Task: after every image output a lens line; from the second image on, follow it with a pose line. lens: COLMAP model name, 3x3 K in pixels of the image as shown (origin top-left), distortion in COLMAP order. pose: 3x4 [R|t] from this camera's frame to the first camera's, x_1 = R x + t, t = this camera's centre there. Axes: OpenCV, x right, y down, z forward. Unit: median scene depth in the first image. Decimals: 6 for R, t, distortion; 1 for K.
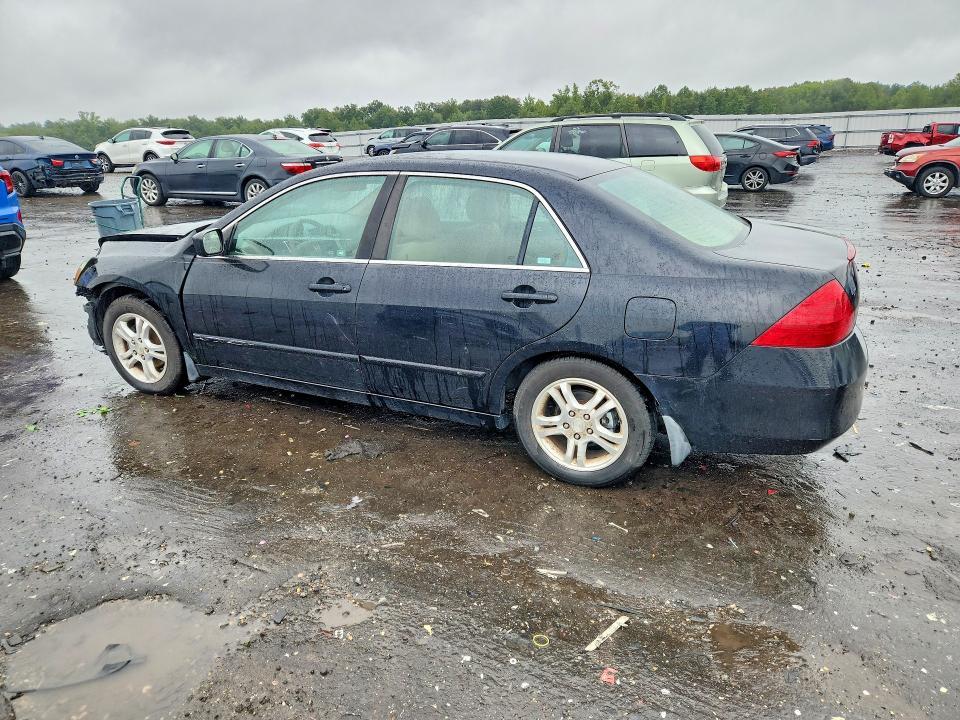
lens RADIAL K [[689.5, 0, 482.3], [0, 689.5, 356.3], [0, 0, 1]] dist [-0.002778, -0.002910]
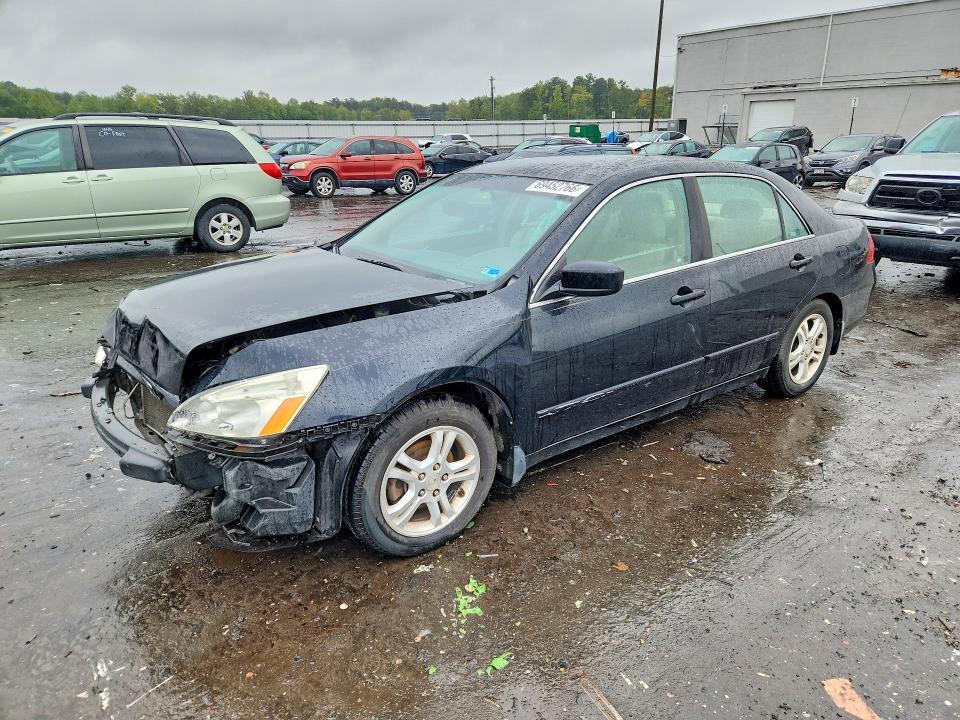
lens RADIAL K [[689.5, 0, 482.1], [0, 689.5, 364.2], [0, 0, 1]] dist [-0.002778, -0.002910]
pose [[0.391800, -0.257338, 0.883329, -0.497915], [0.259770, 0.951966, 0.162113, -0.098712], [-0.882616, 0.165947, 0.439829, 0.348365]]
